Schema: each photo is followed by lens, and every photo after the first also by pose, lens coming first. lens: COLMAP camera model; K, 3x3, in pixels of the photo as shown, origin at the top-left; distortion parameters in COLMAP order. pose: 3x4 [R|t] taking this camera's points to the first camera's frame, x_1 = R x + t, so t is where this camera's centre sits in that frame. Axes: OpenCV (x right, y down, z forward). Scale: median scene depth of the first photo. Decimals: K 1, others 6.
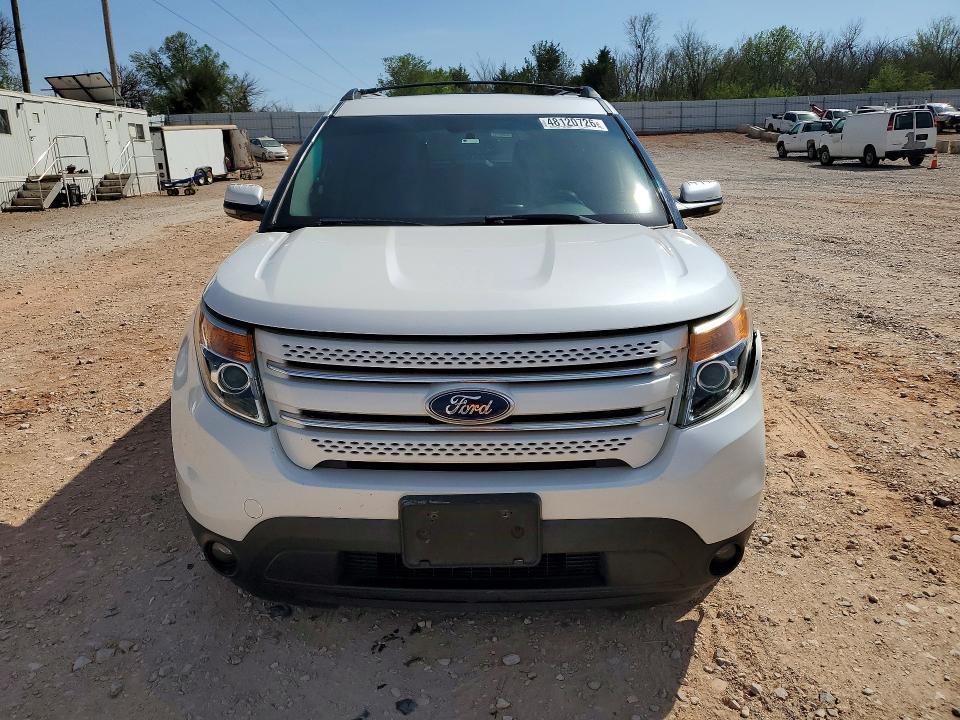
lens RADIAL K [[710.4, 0, 480.0], [0, 710.4, 360.0], [0, 0, 1]] dist [0.015870, -0.004638]
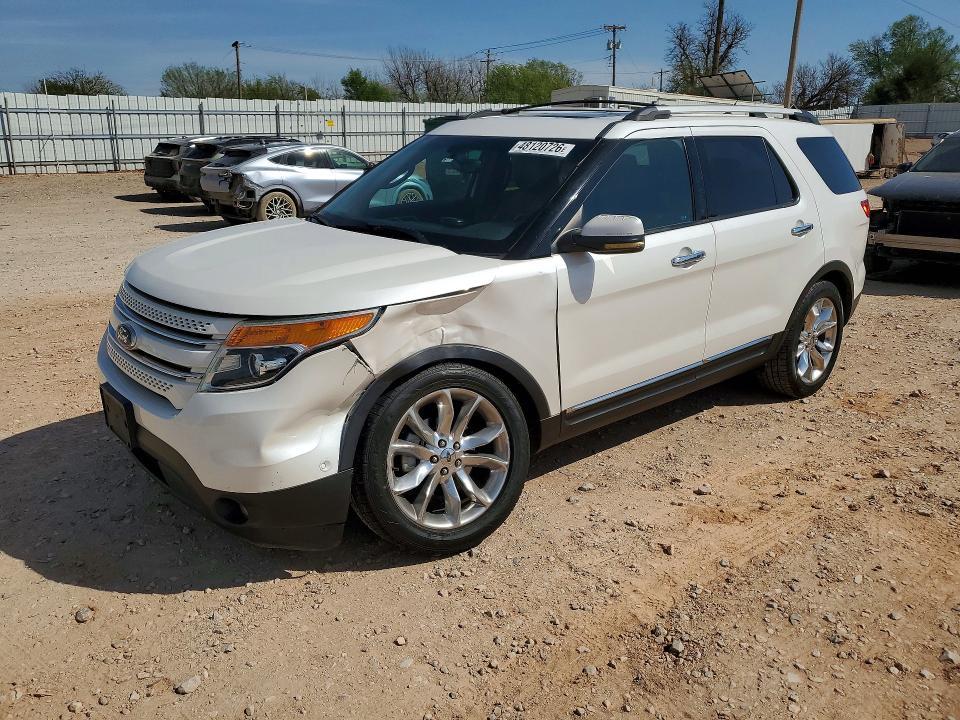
lens RADIAL K [[710.4, 0, 480.0], [0, 710.4, 360.0], [0, 0, 1]] dist [0.015870, -0.004638]
pose [[0.682266, 0.242293, -0.689787, 1.316969], [-0.236849, 0.965856, 0.104998, -0.190081], [0.691675, 0.091739, 0.716358, 0.355499]]
